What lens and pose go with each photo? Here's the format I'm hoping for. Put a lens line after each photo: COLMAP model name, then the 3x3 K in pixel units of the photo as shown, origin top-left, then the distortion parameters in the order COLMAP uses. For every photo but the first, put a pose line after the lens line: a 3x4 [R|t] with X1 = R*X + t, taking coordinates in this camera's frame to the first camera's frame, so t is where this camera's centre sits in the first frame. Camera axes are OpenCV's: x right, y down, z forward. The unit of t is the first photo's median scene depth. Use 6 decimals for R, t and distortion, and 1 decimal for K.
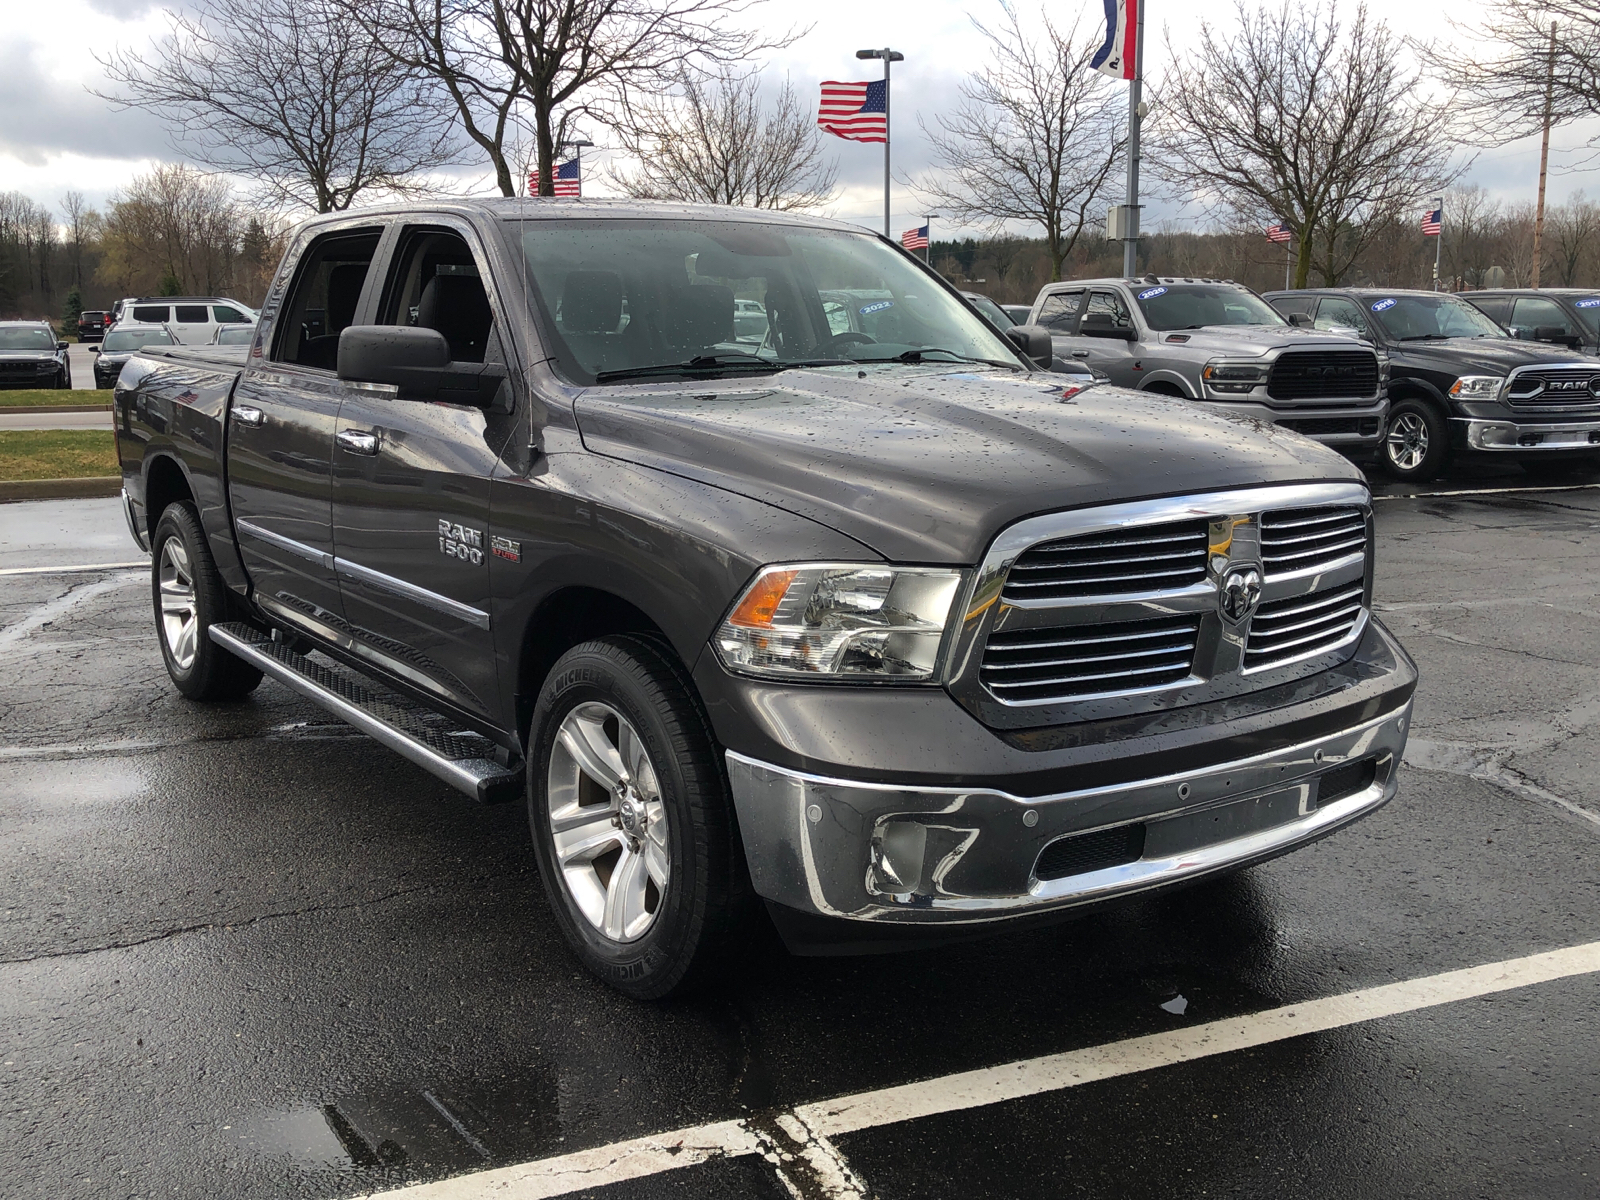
lens RADIAL K [[1545.3, 0, 800.0], [0, 1545.3, 600.0], [0, 0, 1]] dist [0.072986, -0.145644]
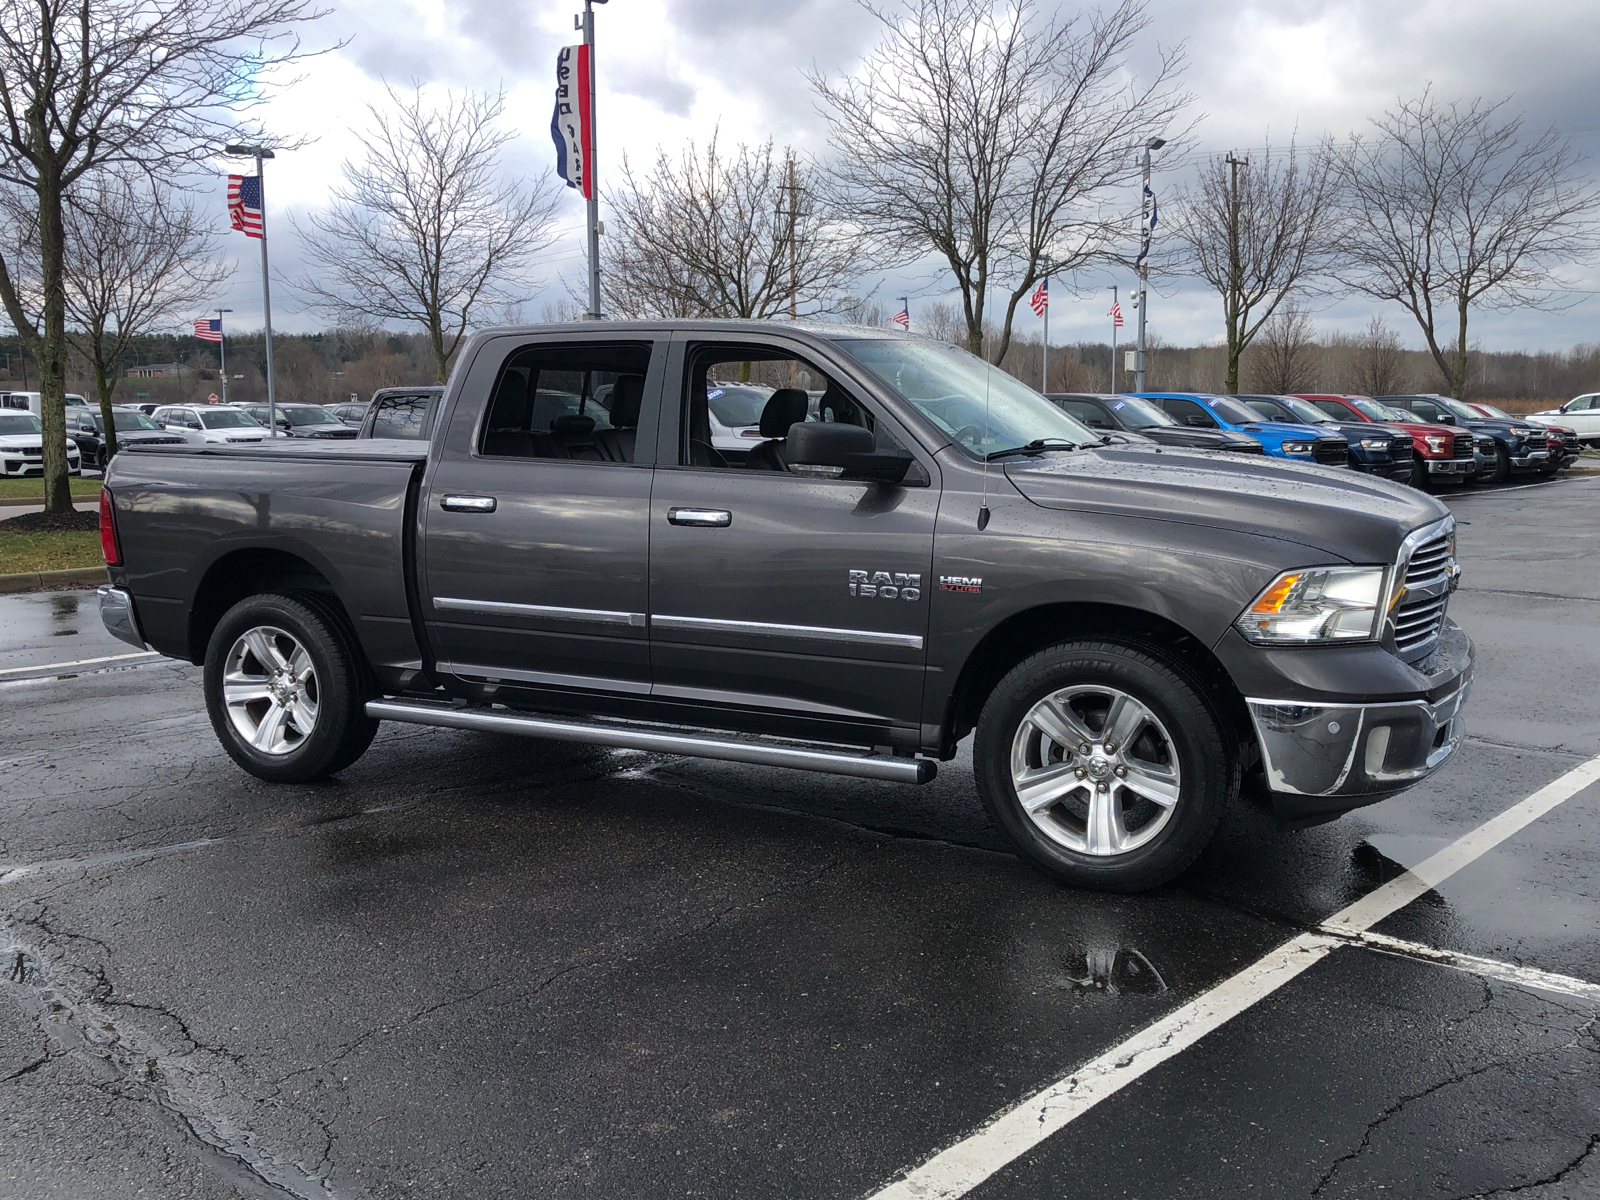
lens RADIAL K [[1545.3, 0, 800.0], [0, 1545.3, 600.0], [0, 0, 1]] dist [0.072986, -0.145644]
pose [[0.895974, -0.057425, 0.440378, -0.099346], [0.084293, 0.995569, -0.041678, 0.002678], [-0.436033, 0.074463, 0.896845, -0.015274]]
